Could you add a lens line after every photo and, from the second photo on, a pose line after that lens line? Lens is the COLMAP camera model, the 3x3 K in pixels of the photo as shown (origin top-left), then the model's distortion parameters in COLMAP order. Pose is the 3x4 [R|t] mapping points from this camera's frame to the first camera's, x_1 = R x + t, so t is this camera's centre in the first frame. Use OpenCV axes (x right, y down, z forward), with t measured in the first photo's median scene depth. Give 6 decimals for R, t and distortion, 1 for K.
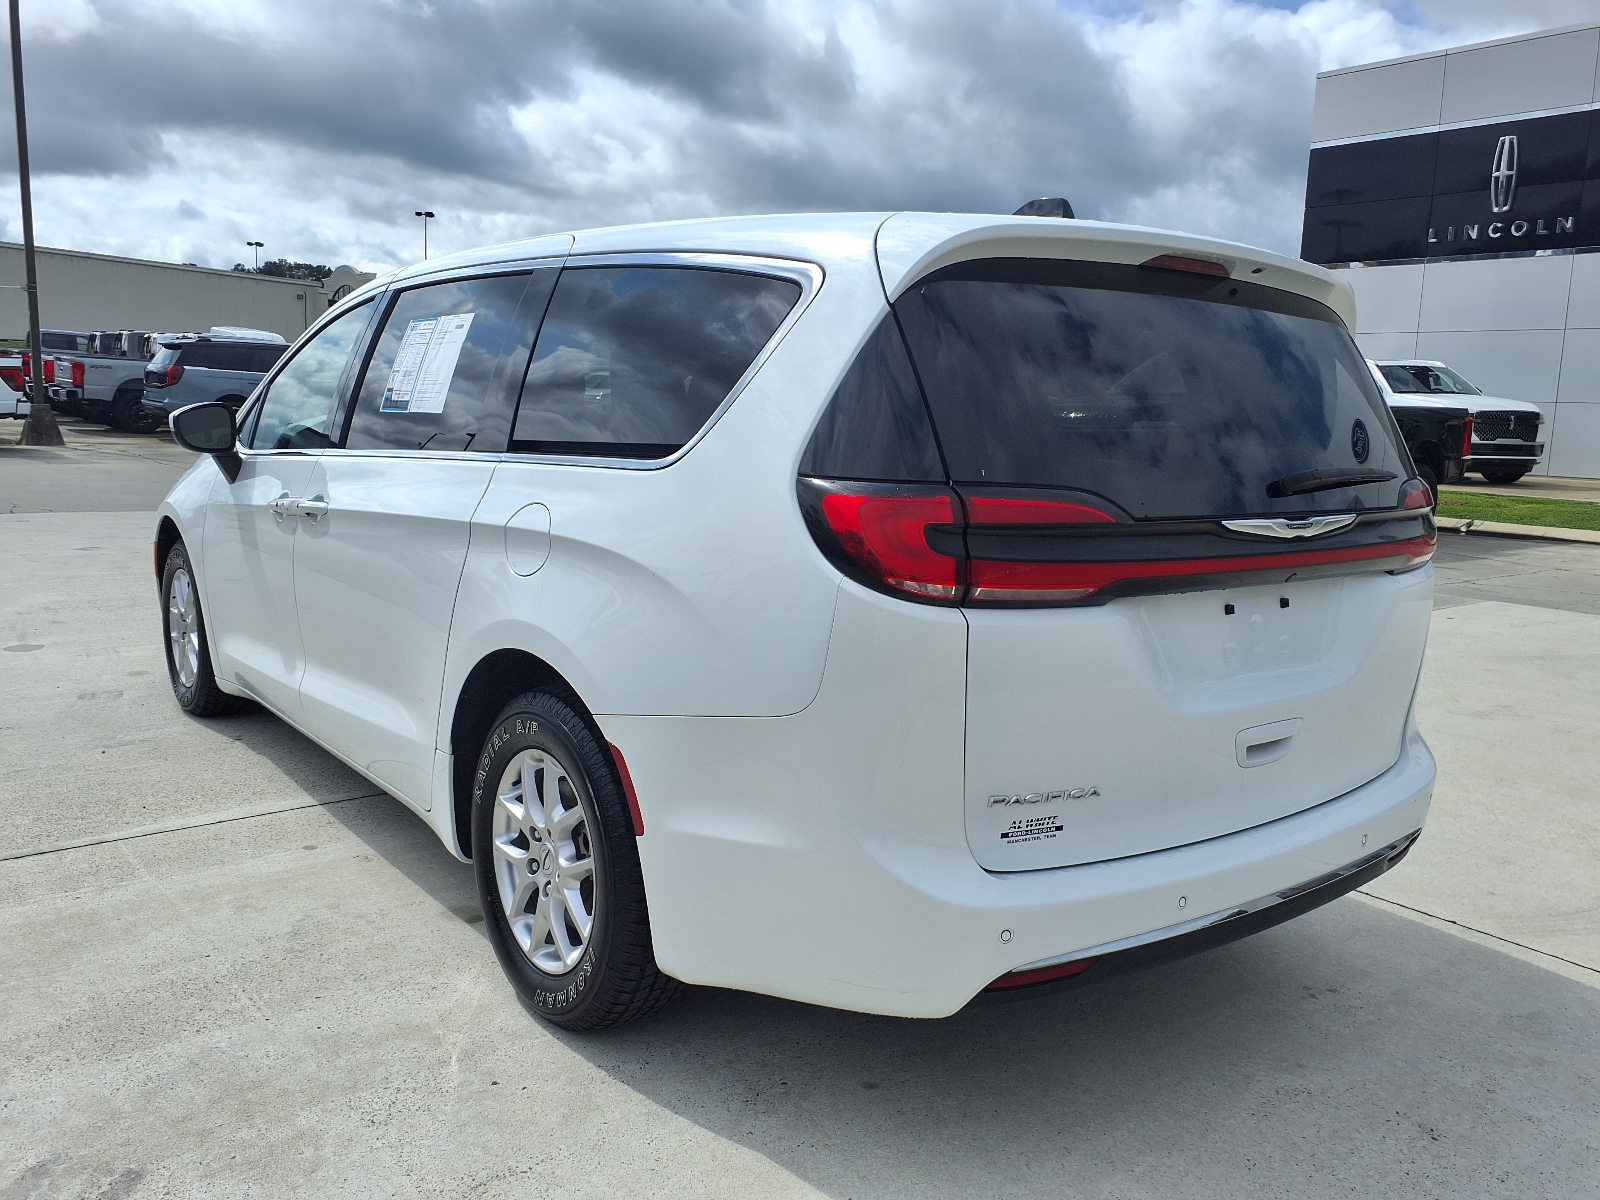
lens RADIAL K [[1321.4, 0, 799.7], [0, 1321.4, 591.6], [0, 0, 1]] dist [0.025443, -0.036186]
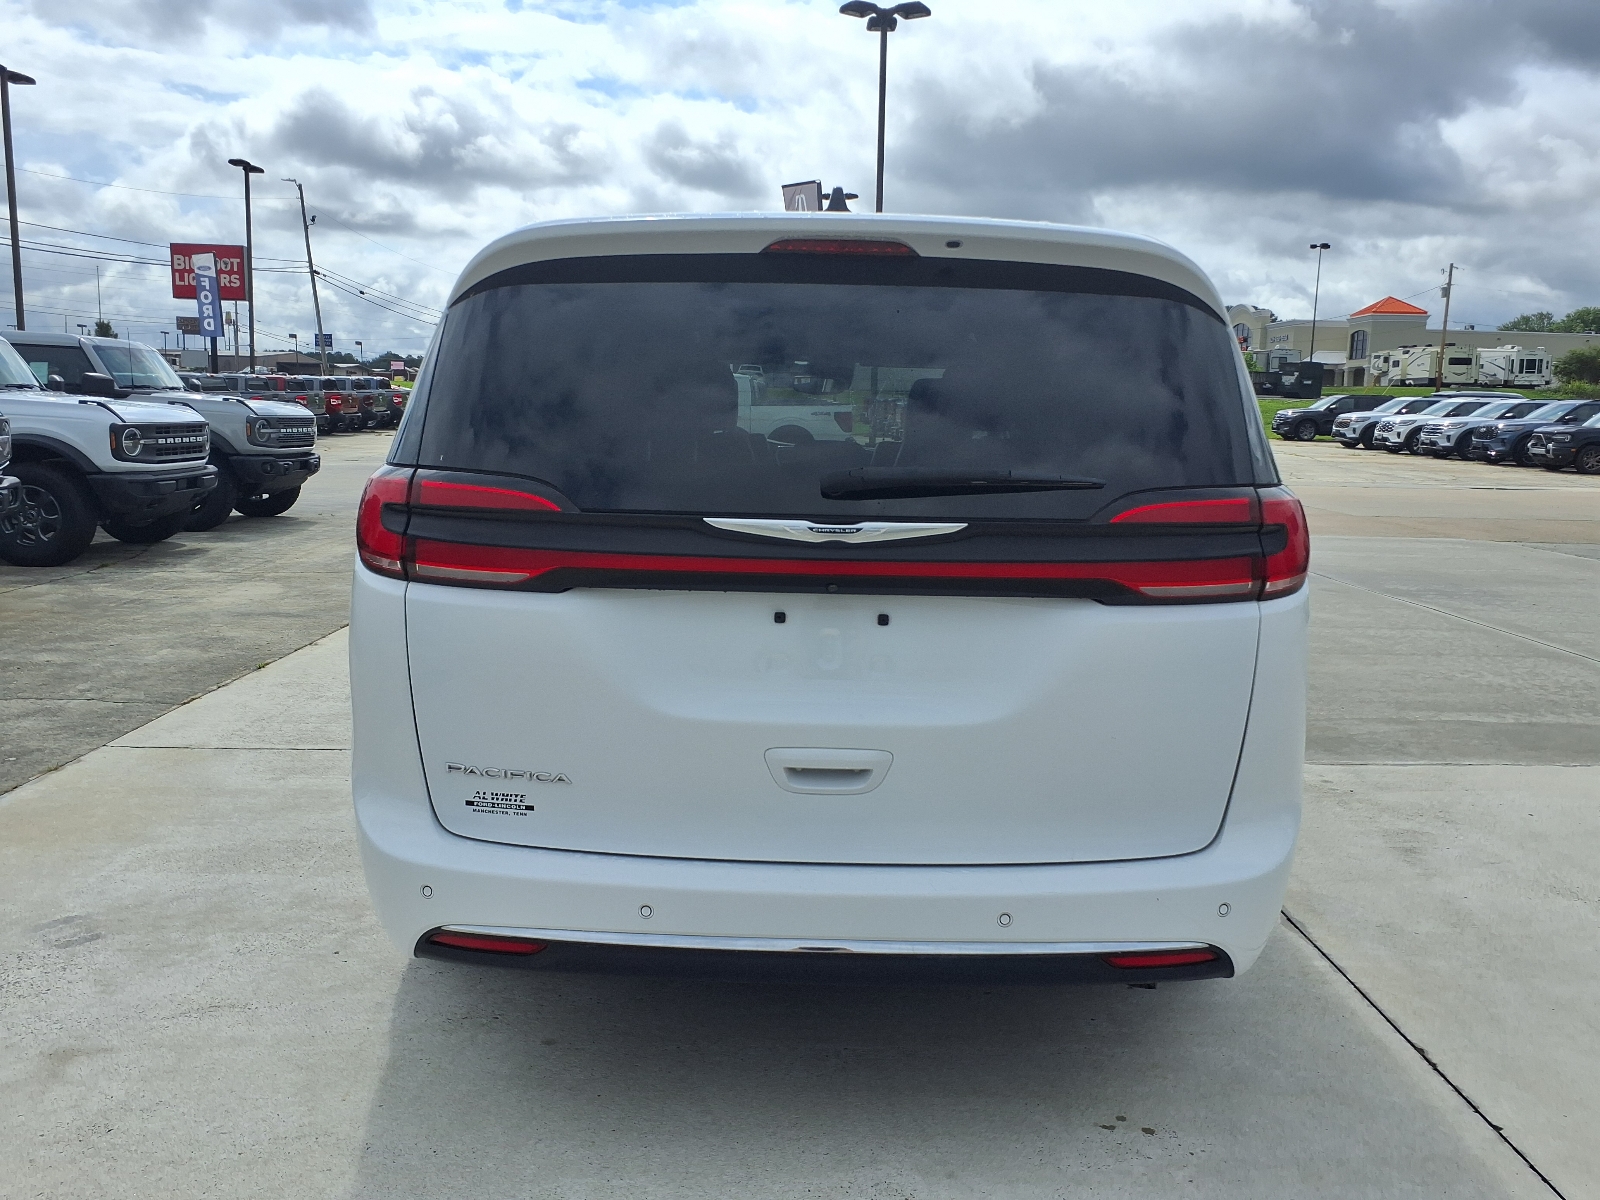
lens RADIAL K [[1321.4, 0, 807.2], [0, 1321.4, 595.9], [0, 0, 1]] dist [0.025443, -0.036186]
pose [[0.778555, 0.069191, -0.623750, 0.109970], [-0.085359, 0.996342, 0.003978, -0.000874], [0.621744, 0.050145, 0.781614, 0.035779]]
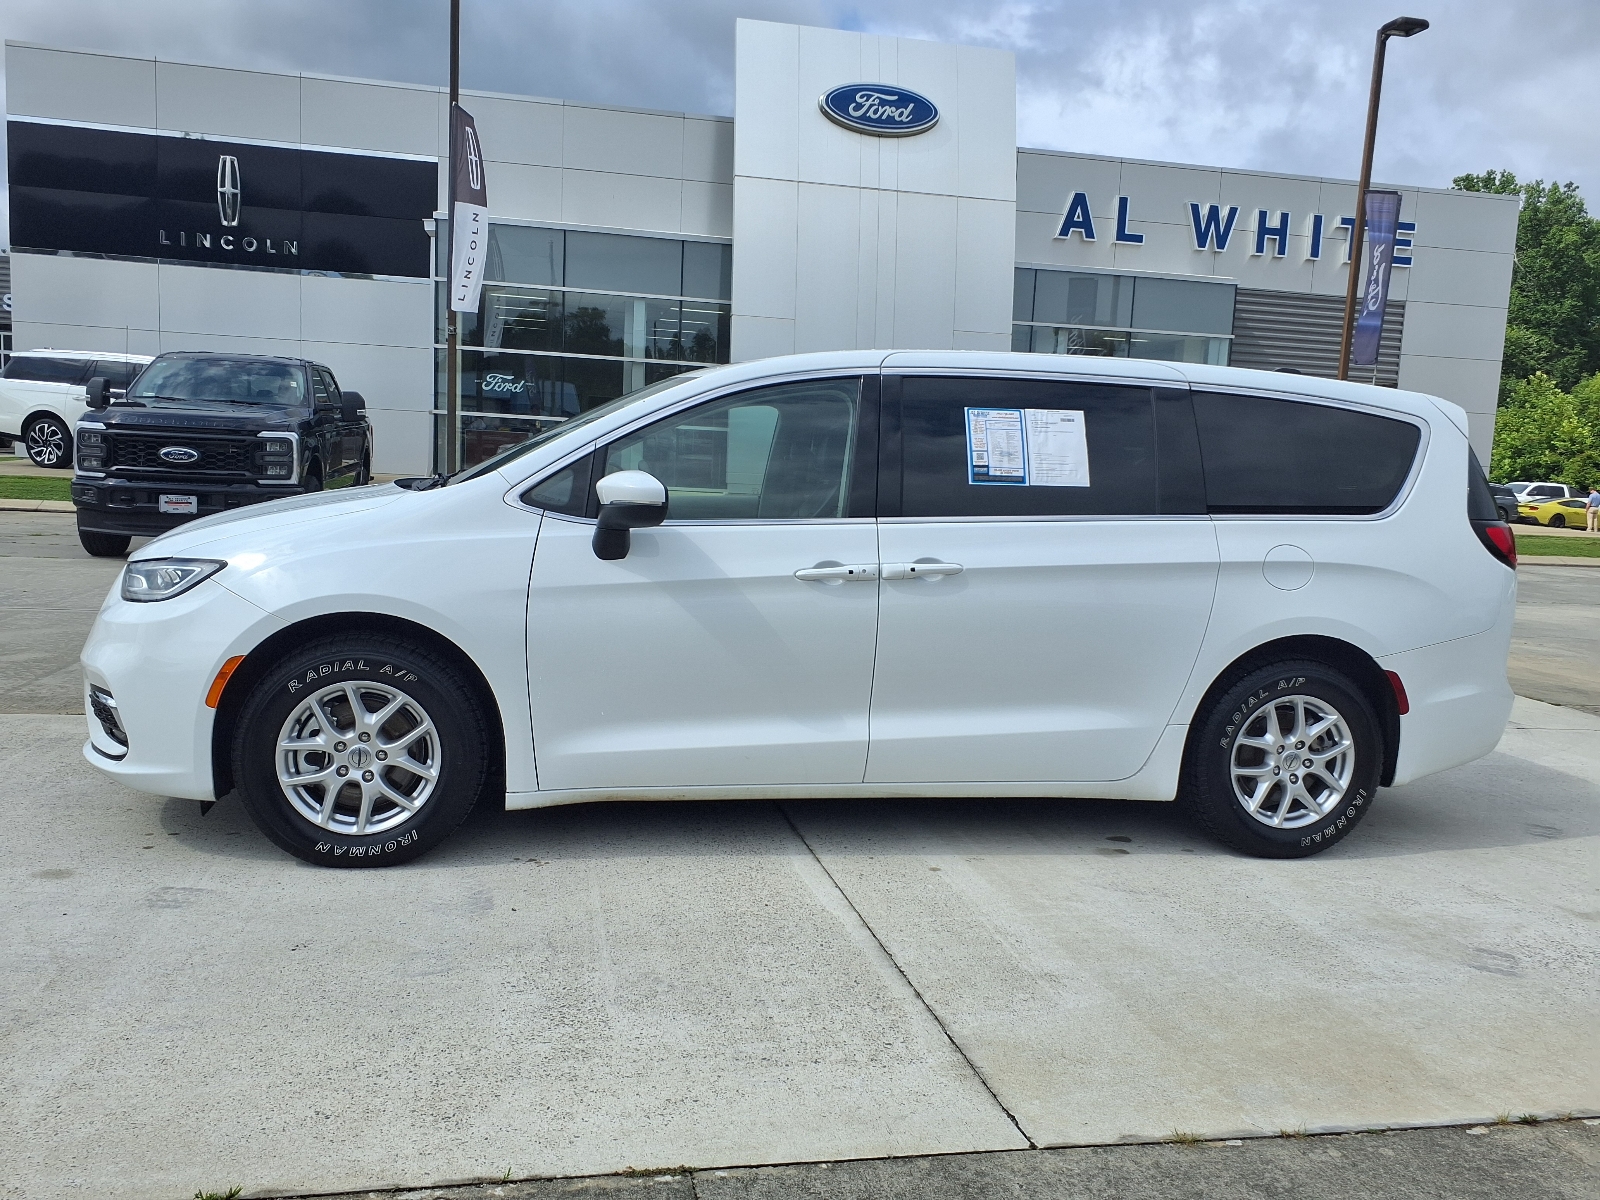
lens RADIAL K [[1321.4, 0, 804.5], [0, 1321.4, 607.7], [0, 0, 1]] dist [0.025443, -0.036186]
pose [[0.445954, -0.120681, 0.886883, -0.260523], [0.096812, 0.991559, 0.086244, -0.025608], [-0.889805, 0.047400, 0.453873, 0.107870]]
